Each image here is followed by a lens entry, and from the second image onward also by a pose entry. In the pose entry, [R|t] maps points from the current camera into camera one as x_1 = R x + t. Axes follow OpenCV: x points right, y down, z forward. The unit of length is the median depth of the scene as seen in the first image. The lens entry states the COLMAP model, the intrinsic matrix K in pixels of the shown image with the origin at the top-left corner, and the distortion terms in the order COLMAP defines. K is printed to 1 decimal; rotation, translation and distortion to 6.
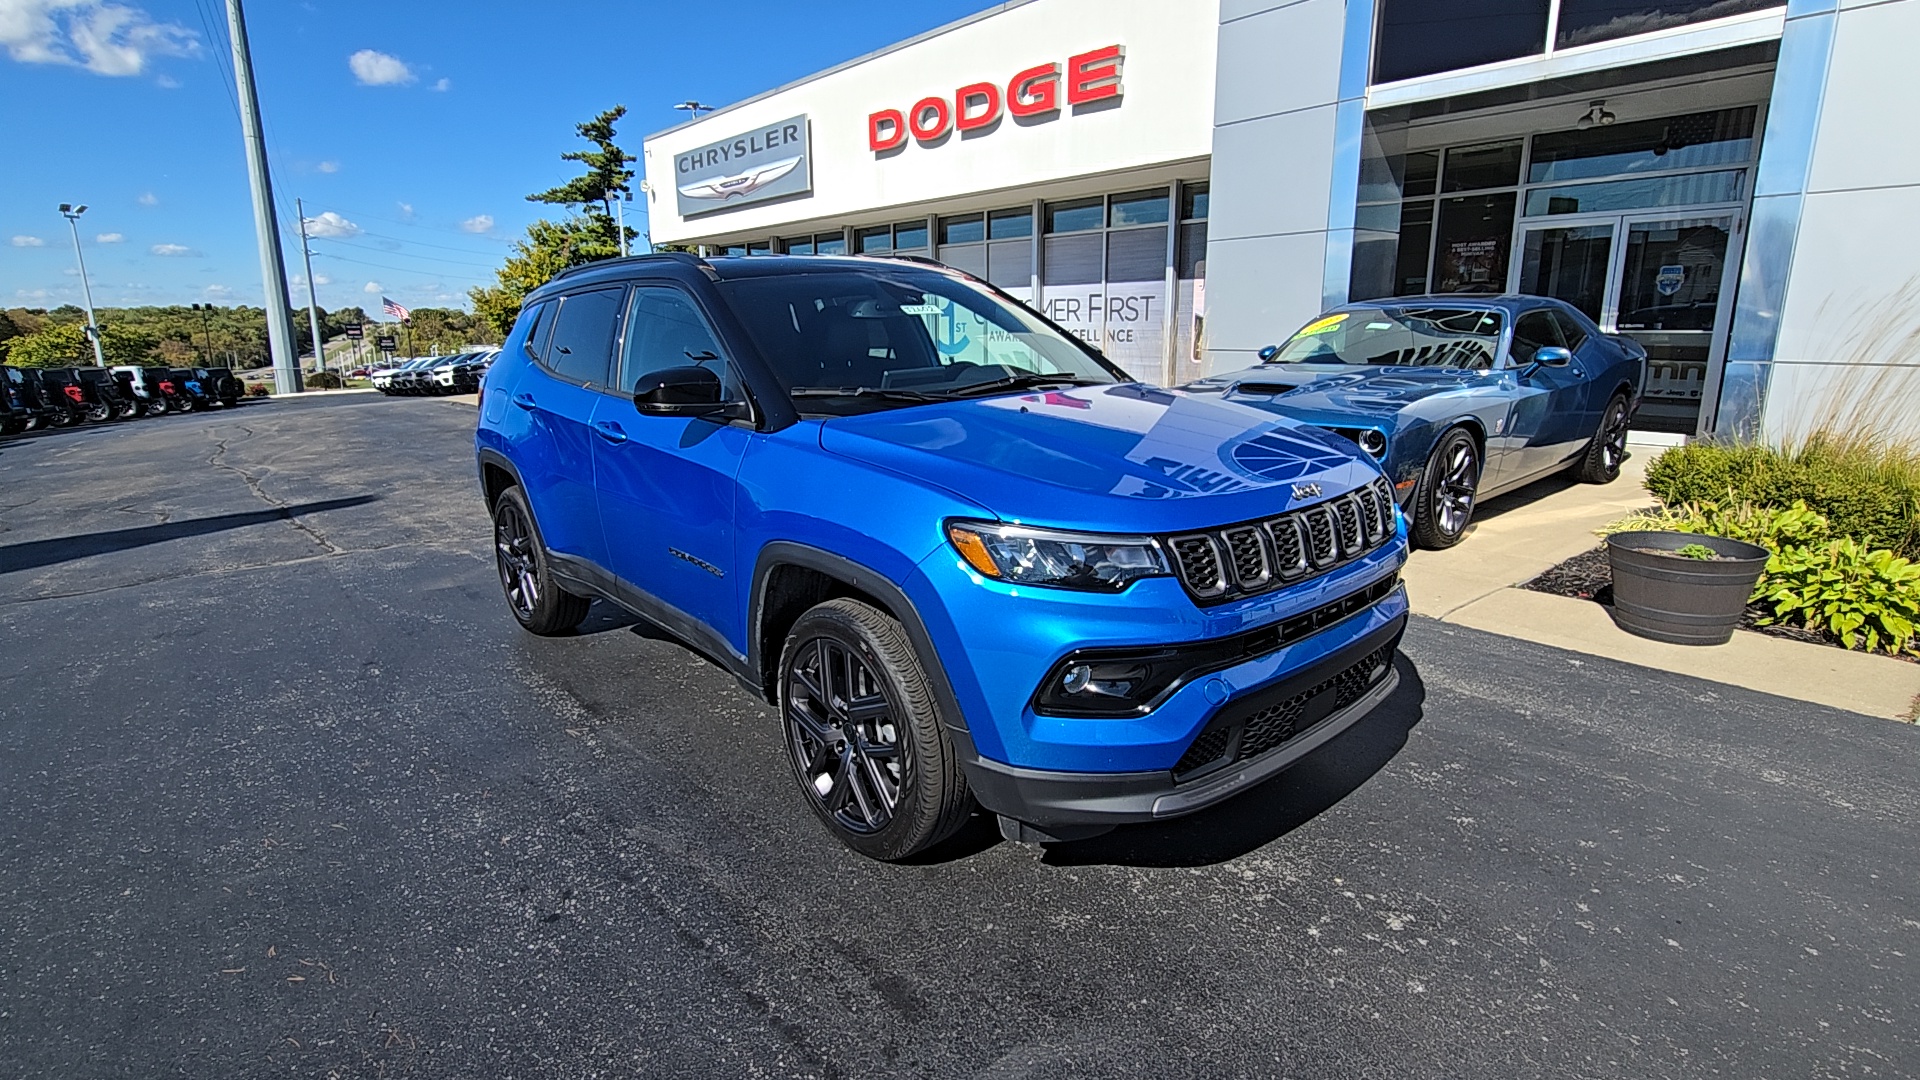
lens RADIAL K [[967.0, 0, 949.6], [0, 967.0, 547.0], [0, 0, 1]] dist [0.001012, -0.000836]
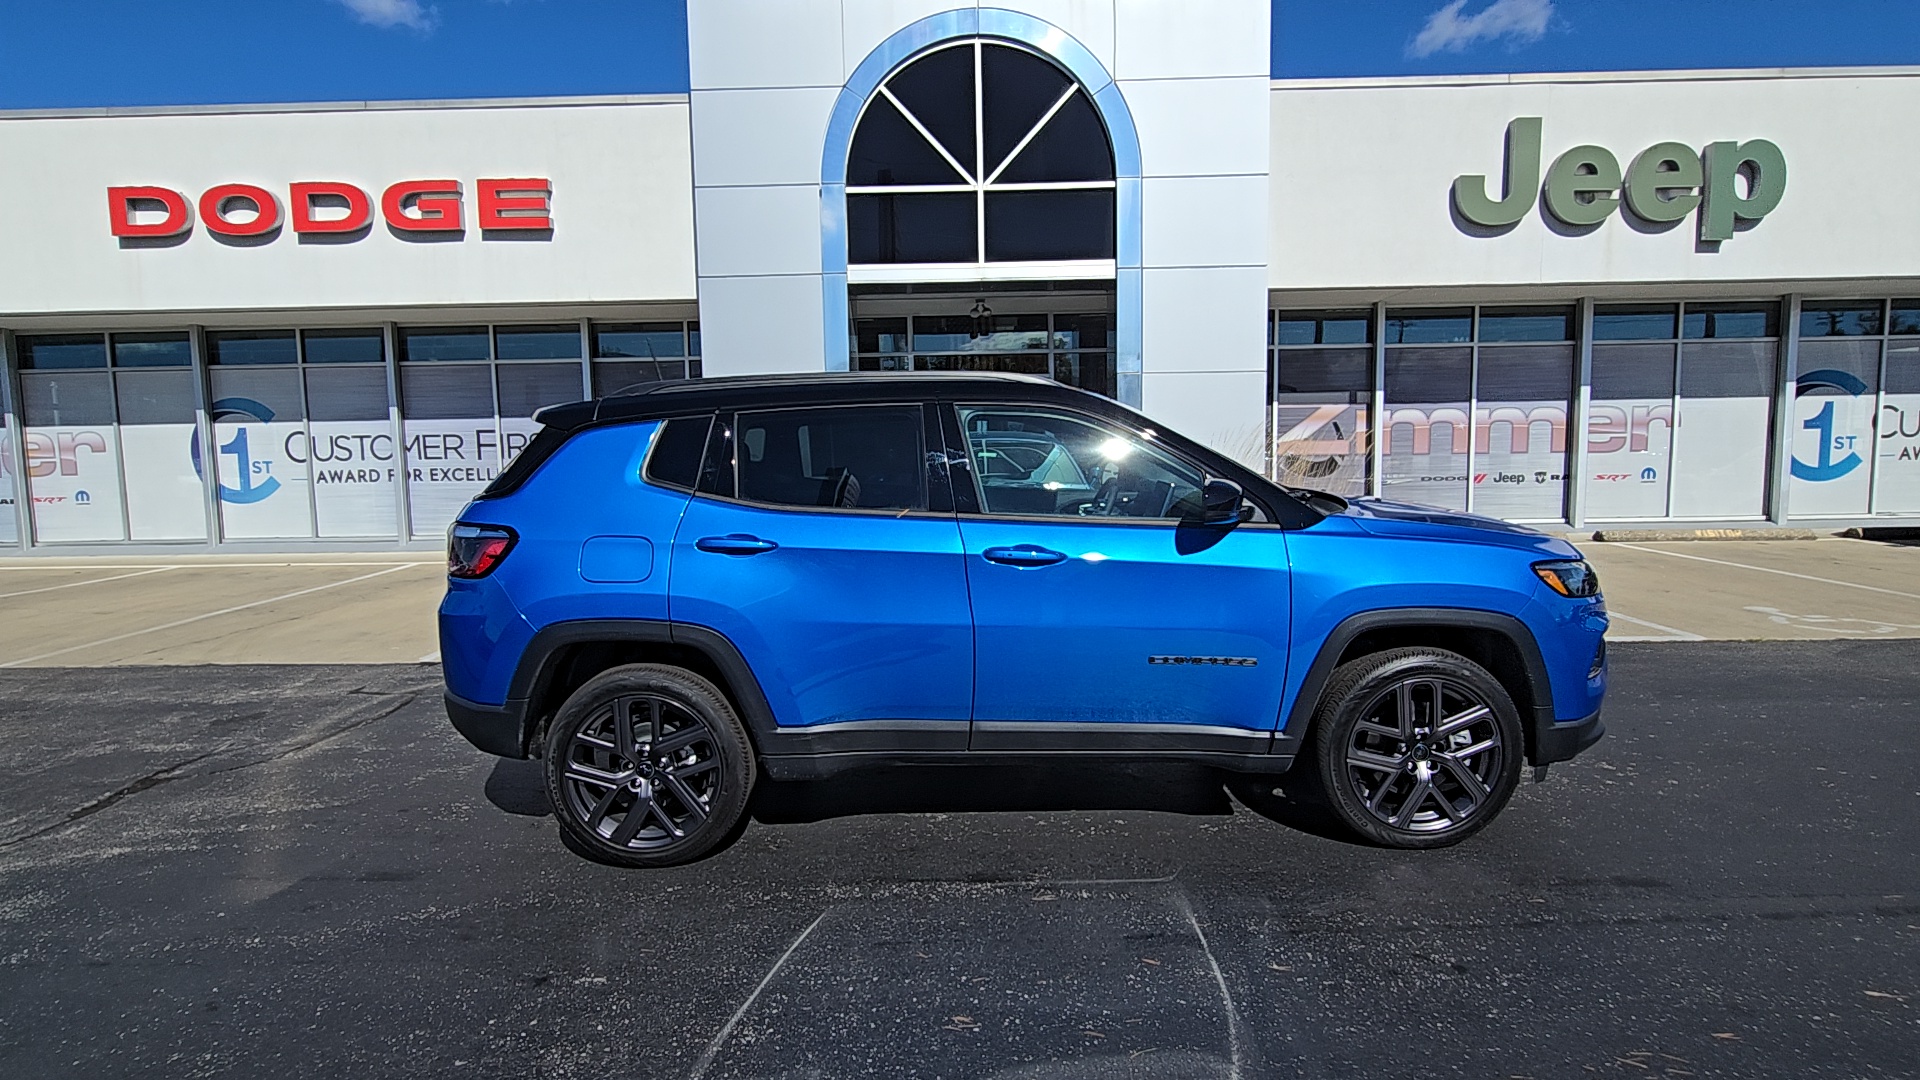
lens RADIAL K [[967.0, 0, 951.8], [0, 967.0, 547.4], [0, 0, 1]] dist [0.001012, -0.000836]
pose [[0.649803, -0.077841, 0.756106, -0.239010], [0.184461, 0.981155, -0.057518, -0.018563], [-0.737380, 0.176848, 0.651916, 0.096233]]
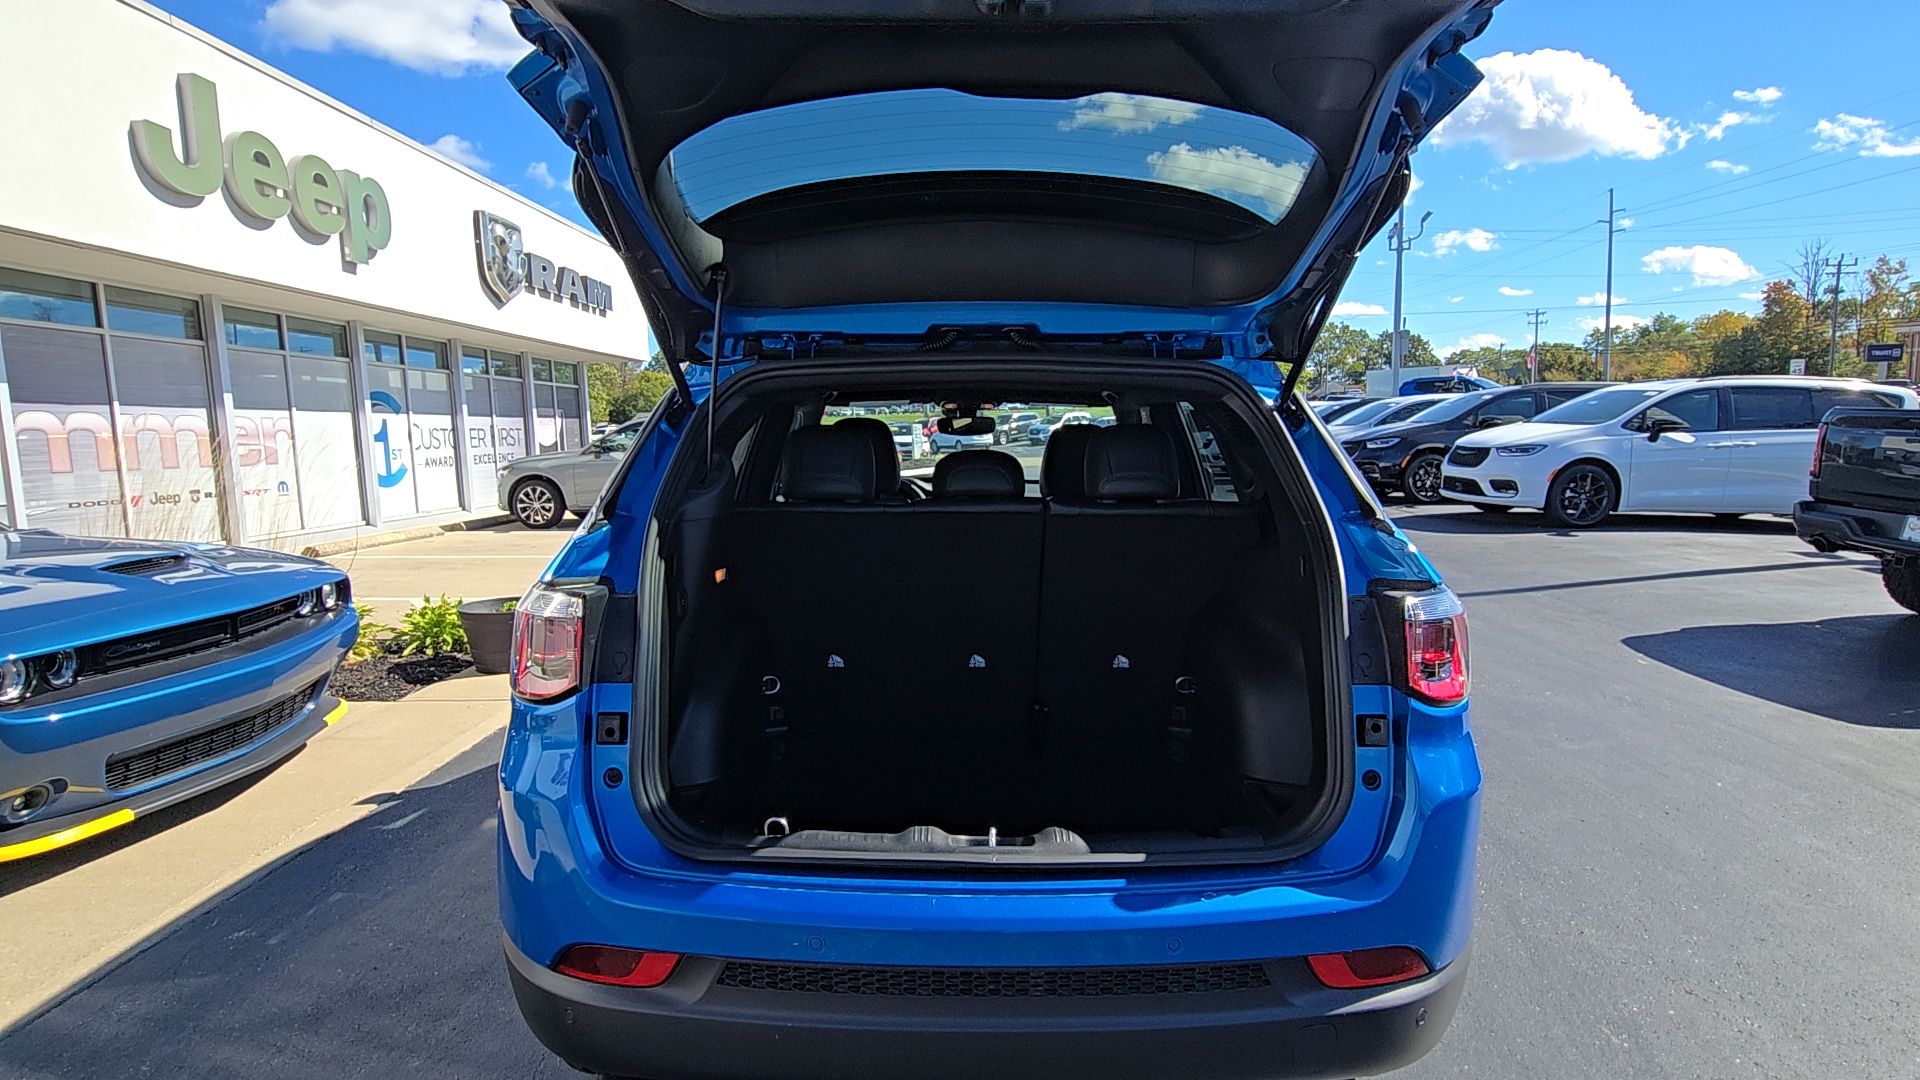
lens RADIAL K [[967.0, 0, 949.7], [0, 967.0, 550.8], [0, 0, 1]] dist [0.001012, -0.000836]
pose [[-0.750798, -0.054681, 0.658265, -0.175186], [0.178095, 0.942902, 0.281455, -0.095677], [-0.636070, 0.328550, -0.698191, 0.410746]]
